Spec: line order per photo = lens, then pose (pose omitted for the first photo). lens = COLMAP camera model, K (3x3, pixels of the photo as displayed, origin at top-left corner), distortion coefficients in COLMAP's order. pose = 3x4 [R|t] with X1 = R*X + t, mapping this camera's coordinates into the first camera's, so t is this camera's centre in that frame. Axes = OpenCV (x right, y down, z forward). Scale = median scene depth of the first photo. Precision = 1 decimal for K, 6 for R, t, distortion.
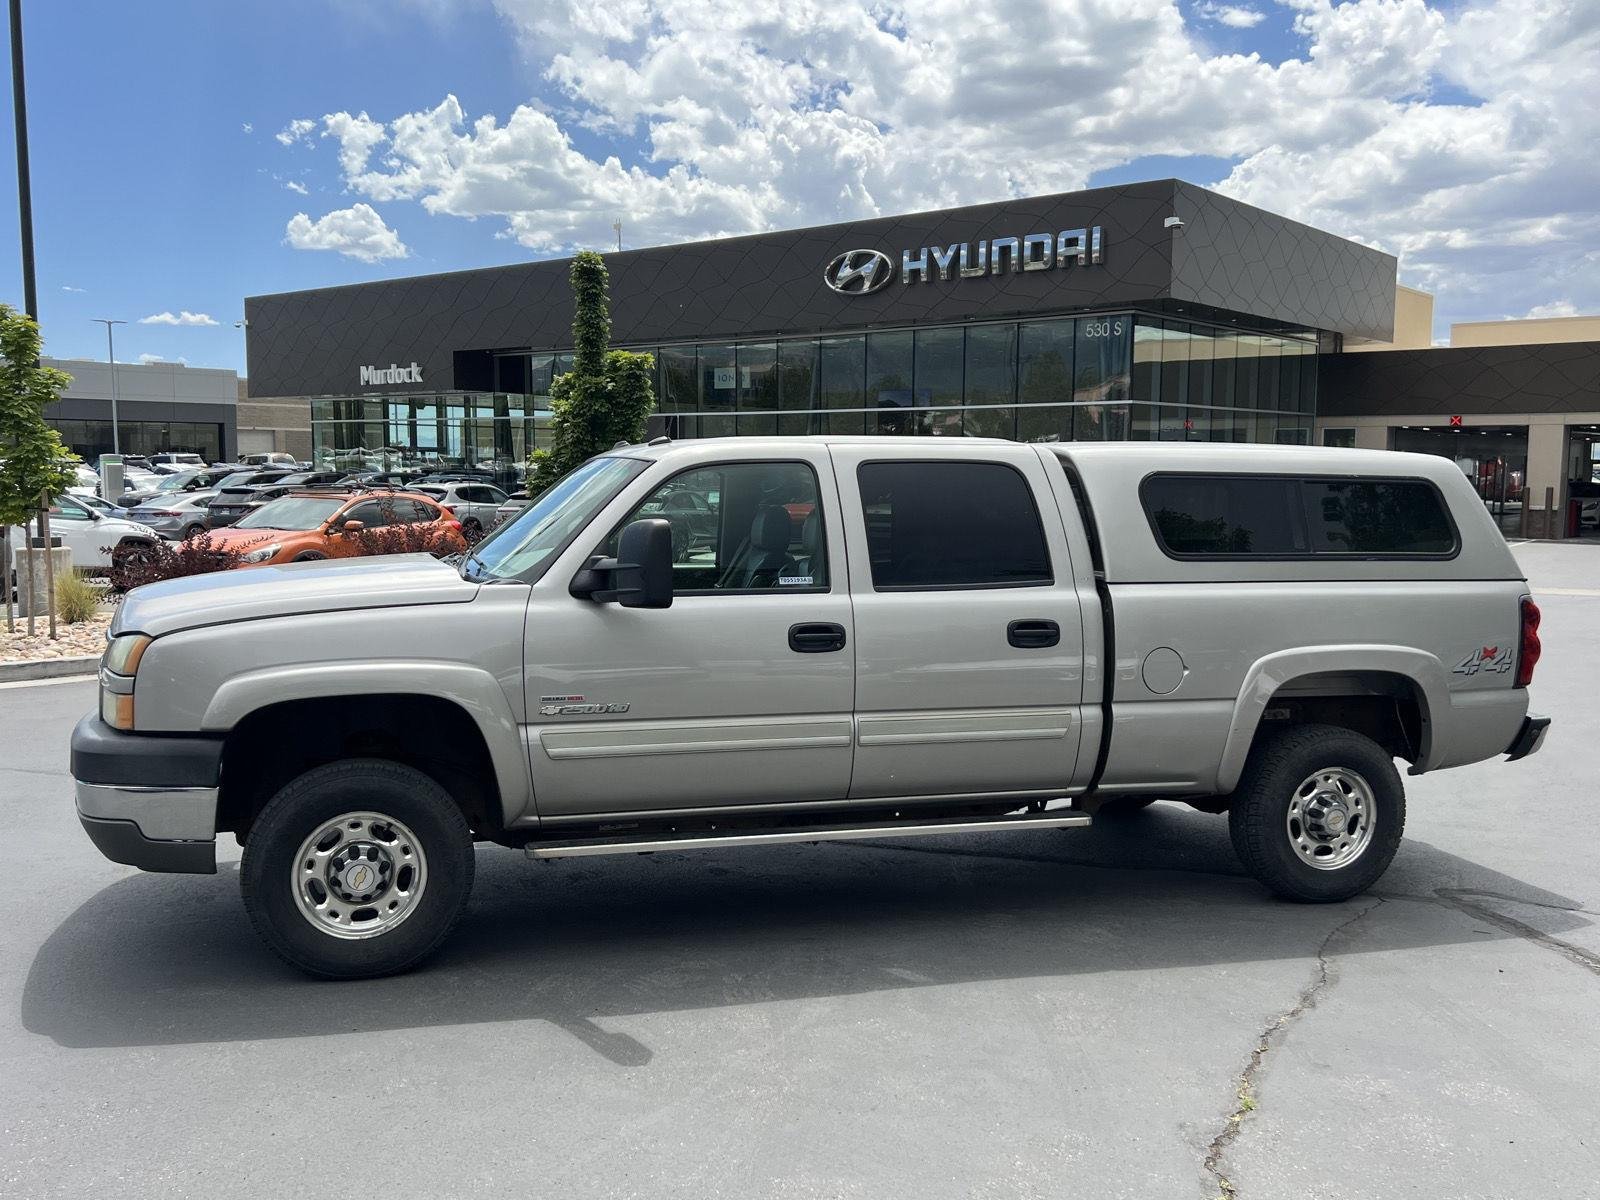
lens RADIAL K [[1443.3, 0, 800.0], [0, 1443.3, 600.0], [0, 0, 1]] dist [0.085587, -0.150164]
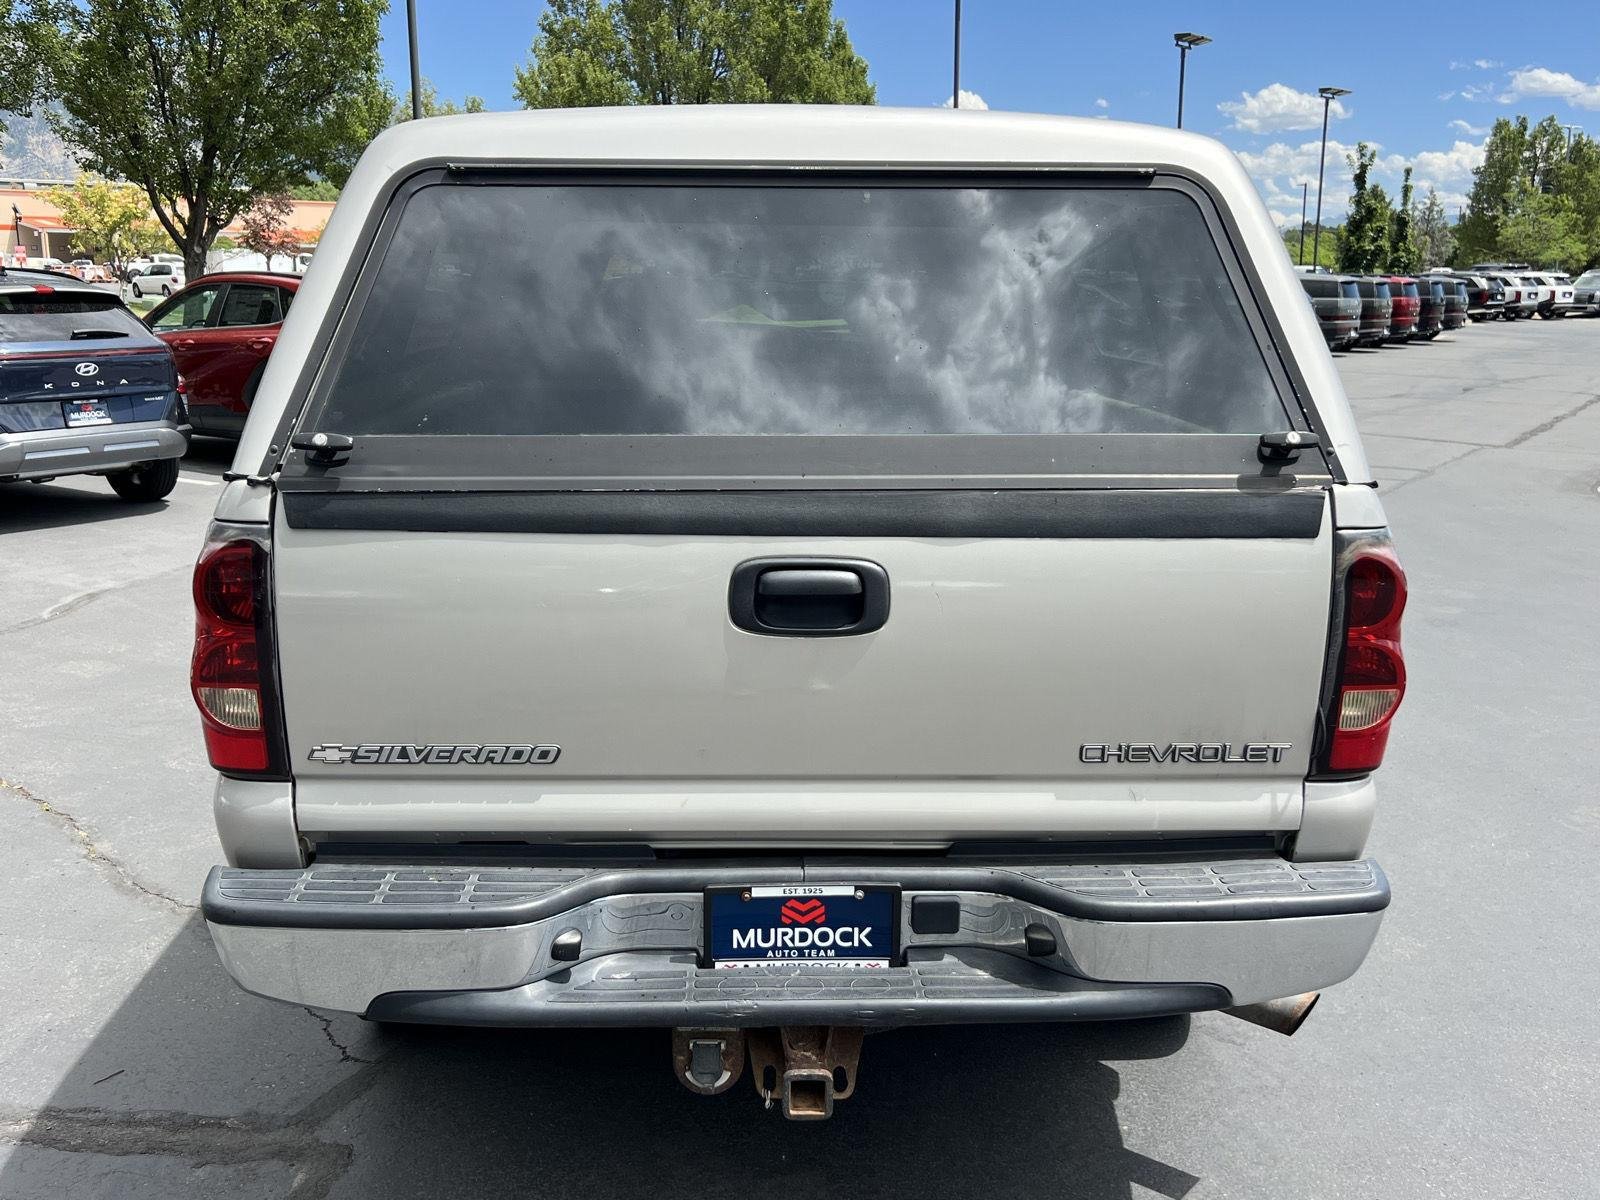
lens RADIAL K [[1474.6, 0, 792.3], [0, 1474.6, 606.1], [0, 0, 1]] dist [0.095490, -0.139141]
pose [[-0.272928, 0.192591, -0.942560, 0.887677], [-0.090319, 0.970300, 0.224411, -0.083996], [0.957785, 0.146379, -0.247428, 1.360878]]
